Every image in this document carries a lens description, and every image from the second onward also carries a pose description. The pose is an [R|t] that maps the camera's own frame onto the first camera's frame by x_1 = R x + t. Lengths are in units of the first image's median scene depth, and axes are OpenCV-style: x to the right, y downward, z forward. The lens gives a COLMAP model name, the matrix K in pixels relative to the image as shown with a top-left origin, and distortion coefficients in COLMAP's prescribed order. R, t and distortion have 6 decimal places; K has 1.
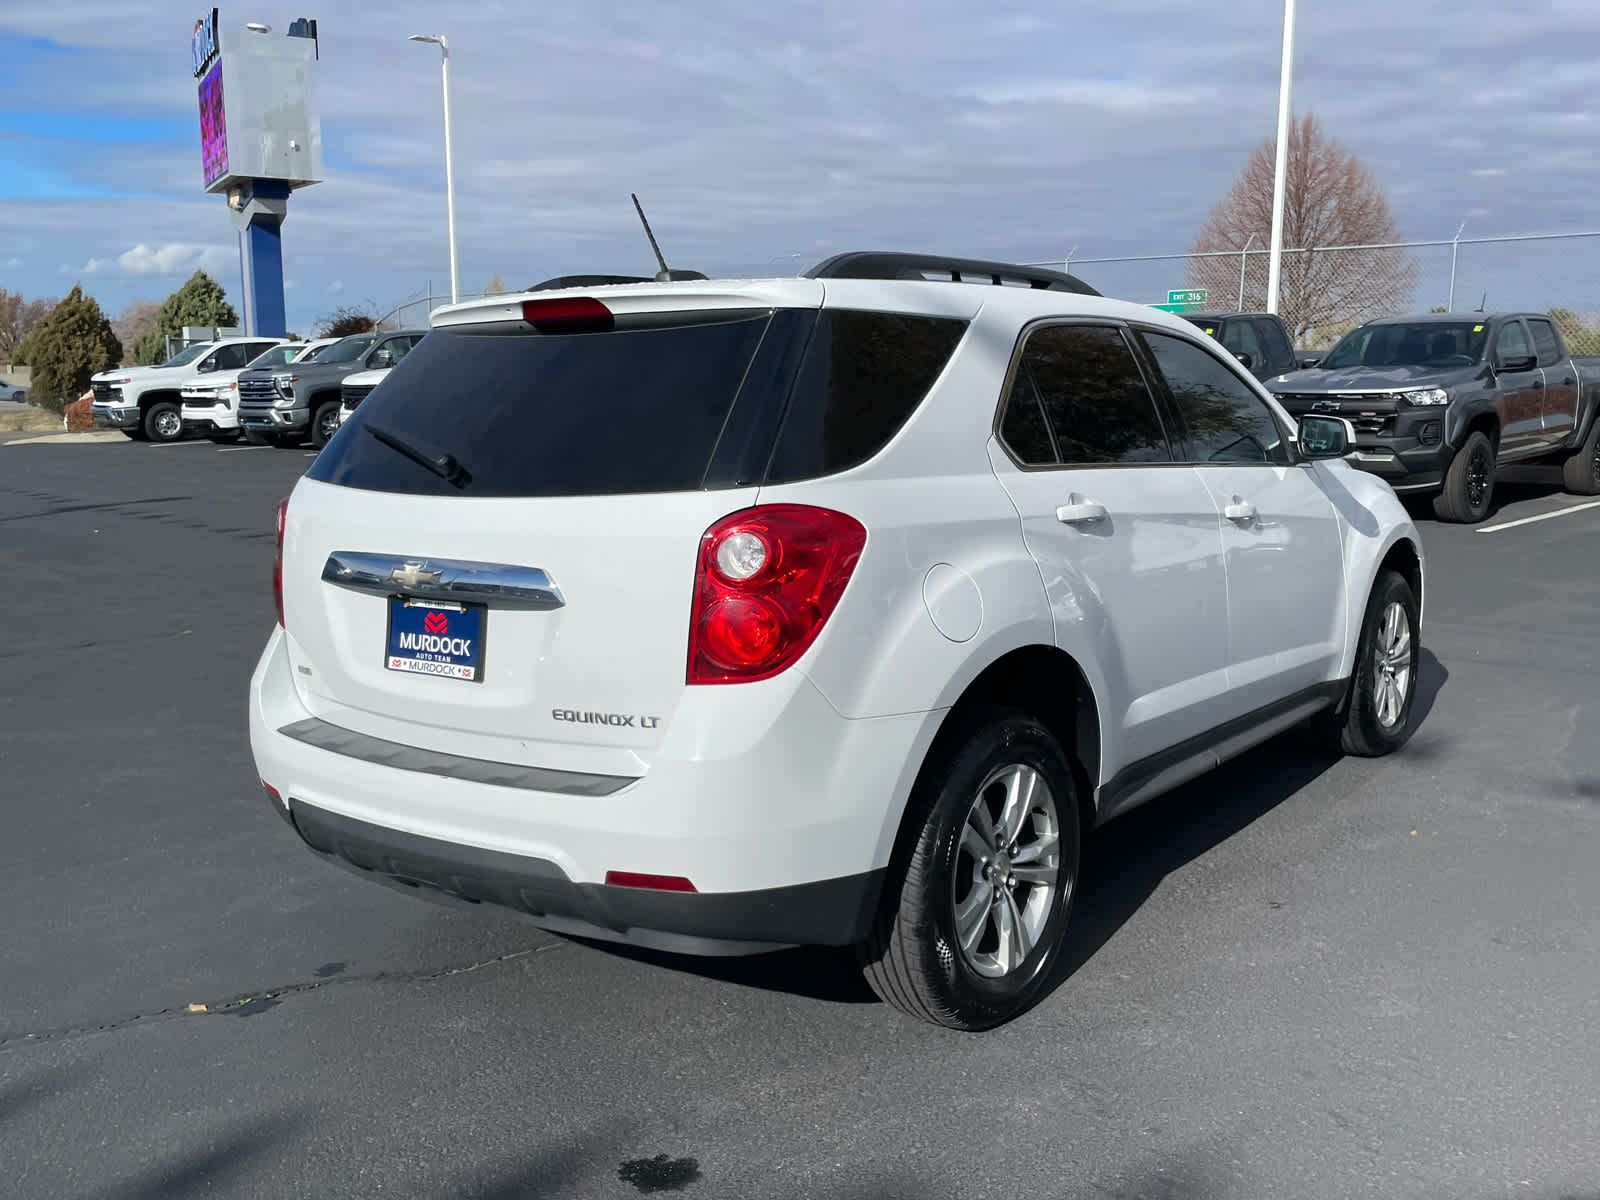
lens RADIAL K [[1486.0, 0, 822.2], [0, 1486.0, 593.0], [0, 0, 1]] dist [0.047621, 0.000000]
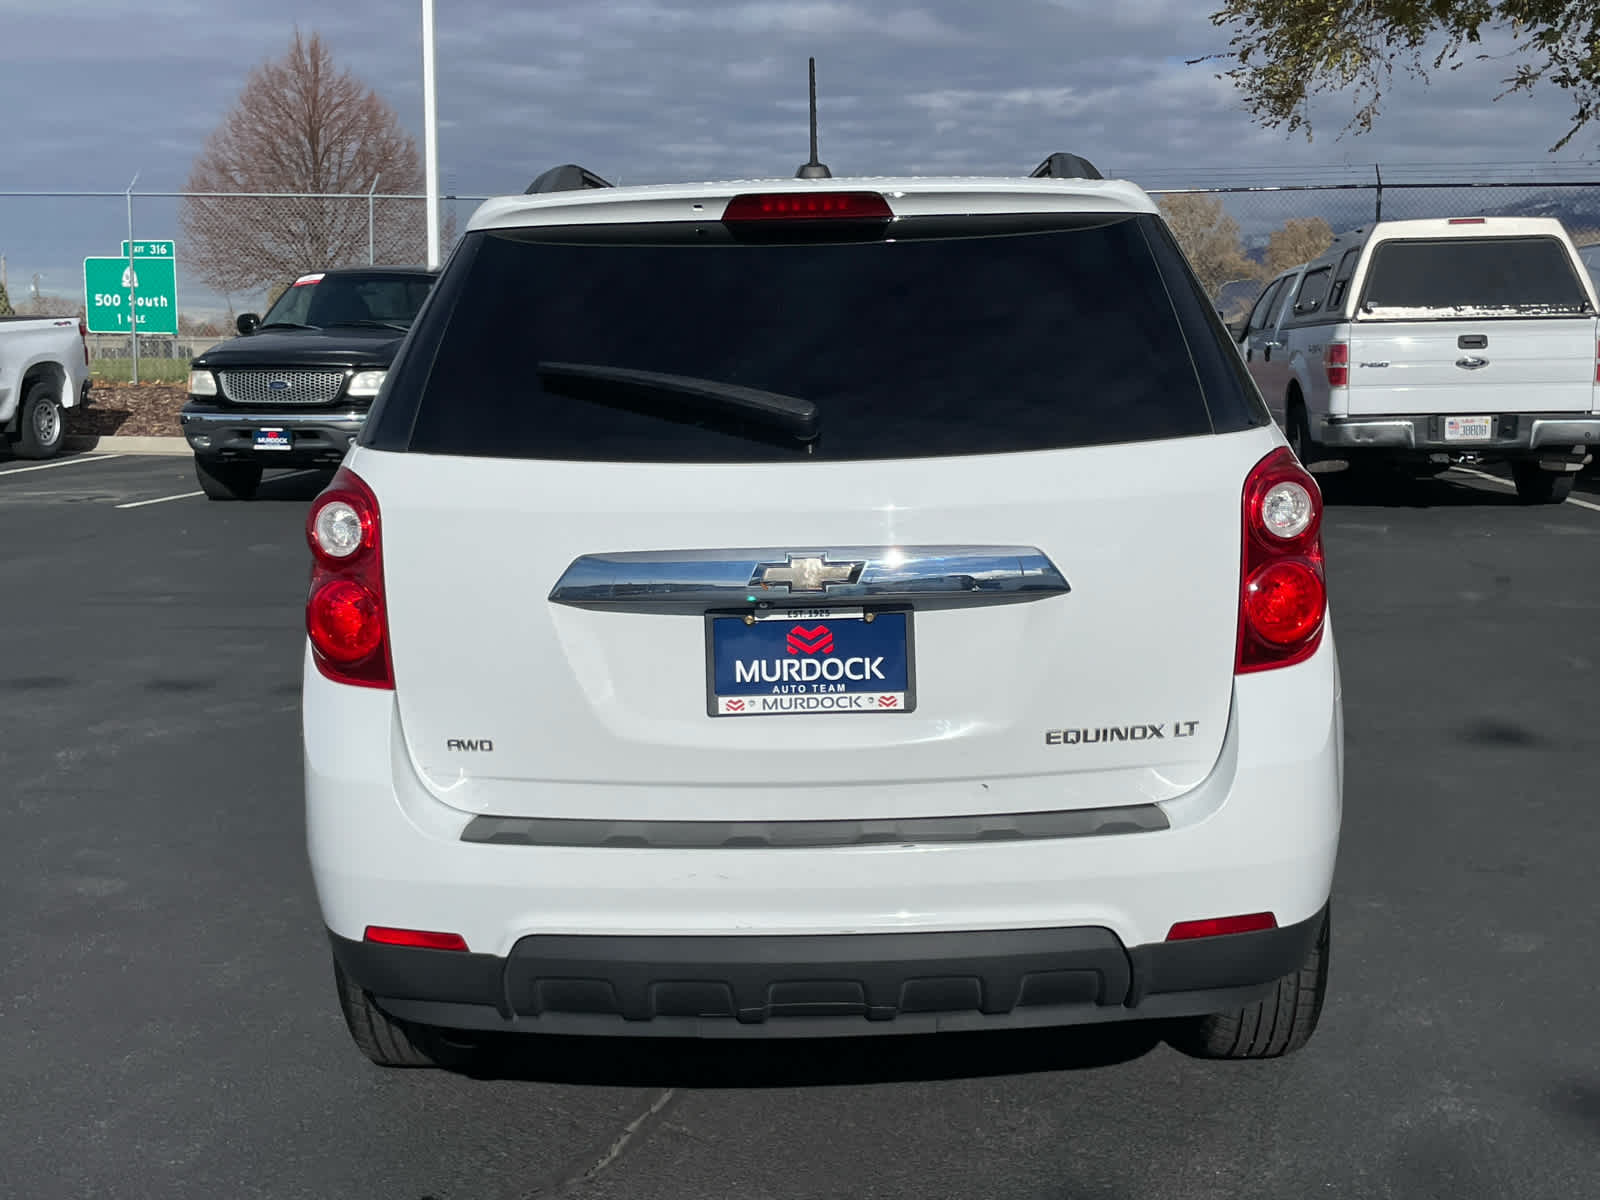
lens RADIAL K [[1809.0, 0, 813.0], [0, 1809.0, 606.3], [0, 0, 1]] dist [0.090177, 0.000000]
pose [[0.816589, -0.081632, 0.571419, -0.688171], [0.085776, 0.996119, 0.019725, -0.011783], [-0.570811, 0.032907, 0.820422, 0.265236]]
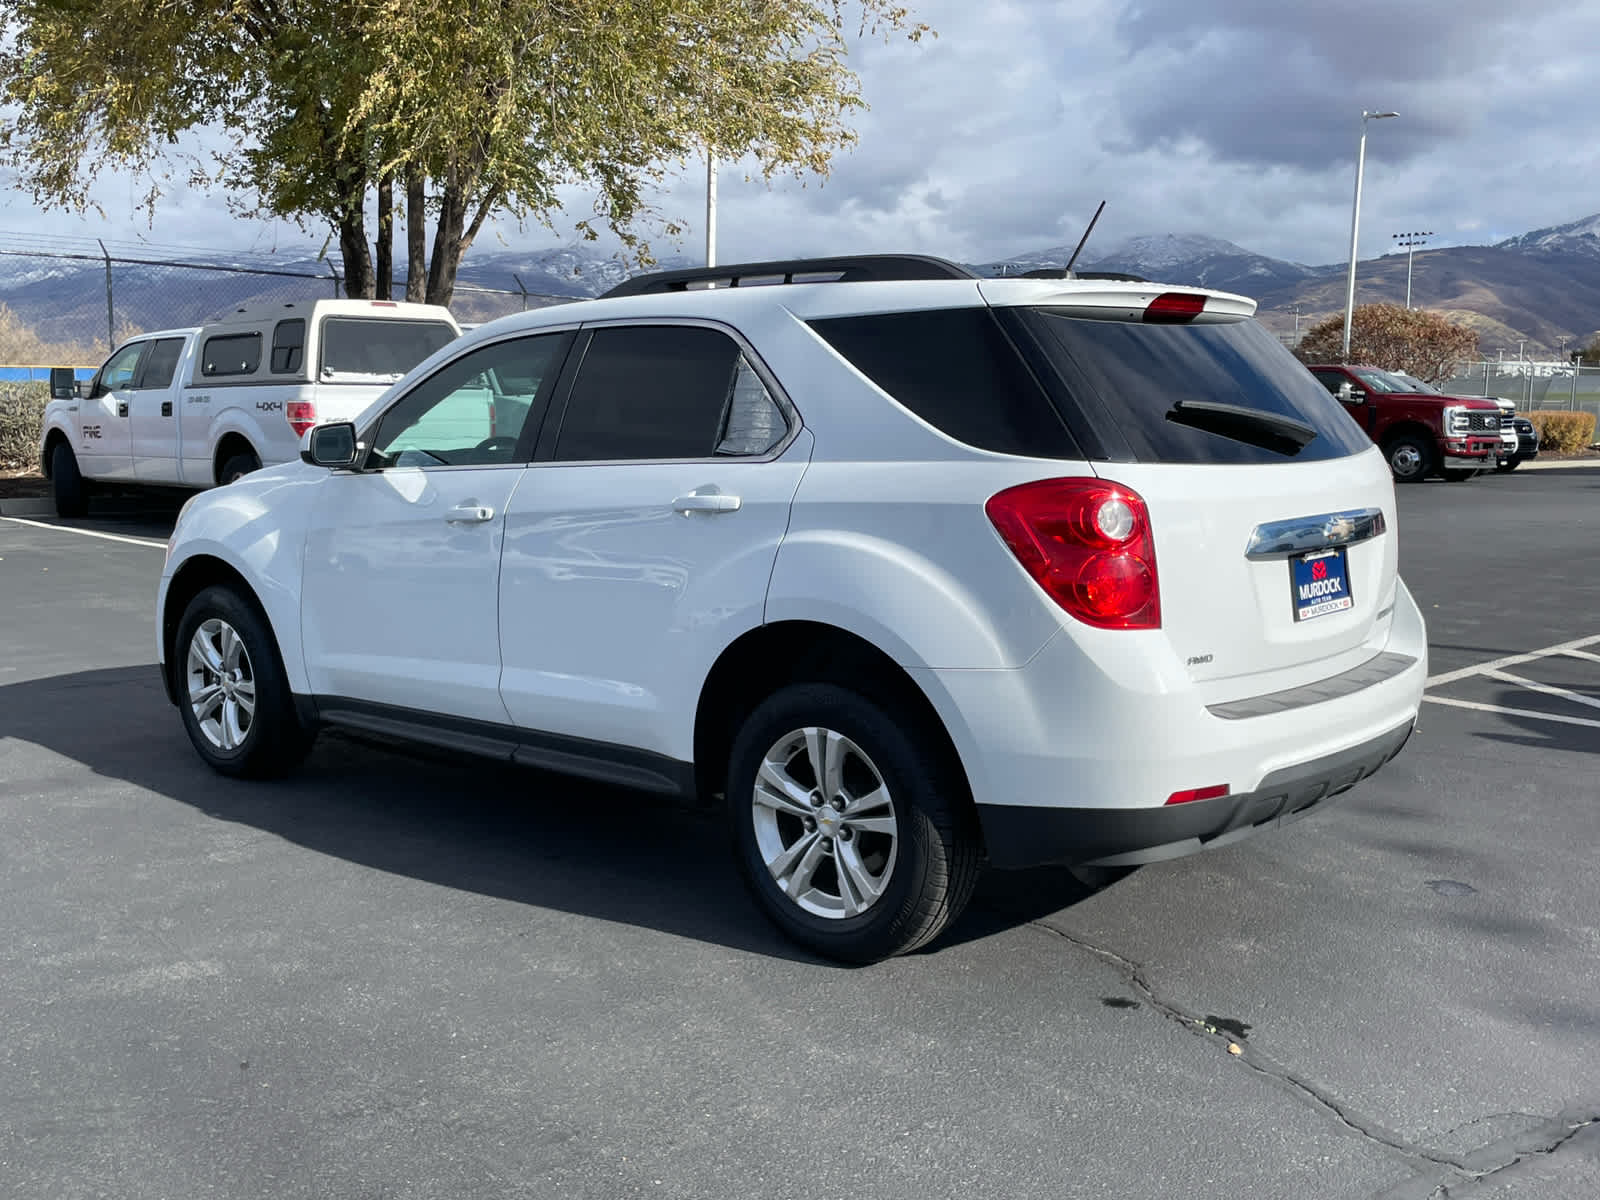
lens RADIAL K [[1627.4, 0, 796.6], [0, 1627.4, 615.1], [0, 0, 1]] dist [0.054225, 0.000000]
pose [[0.098596, -0.120712, 0.987779, -1.439937], [0.141603, 0.984217, 0.106143, -0.127759], [-0.985001, 0.129407, 0.114133, 1.156713]]
